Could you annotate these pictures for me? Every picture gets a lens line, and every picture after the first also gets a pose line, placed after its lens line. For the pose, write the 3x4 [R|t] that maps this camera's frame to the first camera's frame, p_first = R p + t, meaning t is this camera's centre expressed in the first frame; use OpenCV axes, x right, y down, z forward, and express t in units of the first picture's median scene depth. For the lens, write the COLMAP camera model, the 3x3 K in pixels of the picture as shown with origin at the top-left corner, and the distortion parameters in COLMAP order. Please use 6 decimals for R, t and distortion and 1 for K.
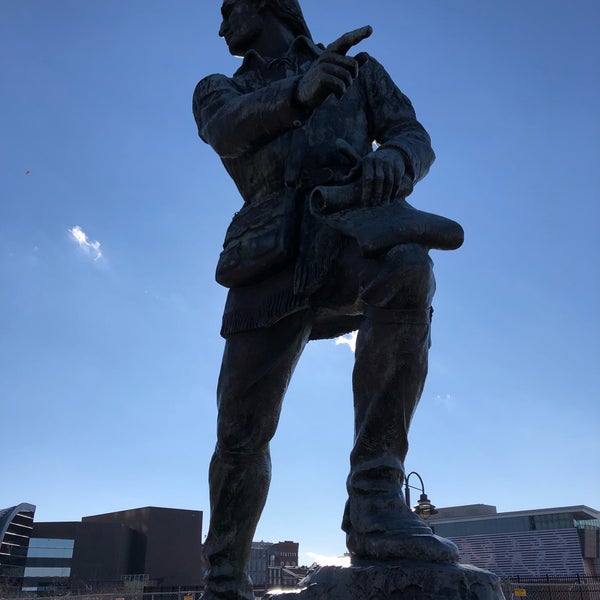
lens RADIAL K [[646.5, 0, 306.1], [0, 646.5, 292.3], [0, 0, 1]] dist [0.090227, -0.176968]
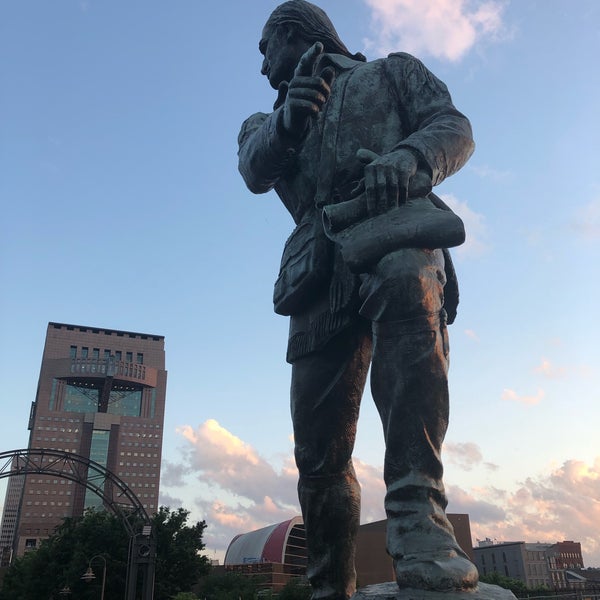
lens RADIAL K [[646.5, 0, 306.1], [0, 646.5, 292.3], [0, 0, 1]] dist [0.090227, -0.176968]
pose [[0.929812, -0.168874, -0.327003, 0.273533], [0.166181, 0.985424, -0.036377, -0.001742], [0.328380, -0.020518, 0.944323, 0.044579]]
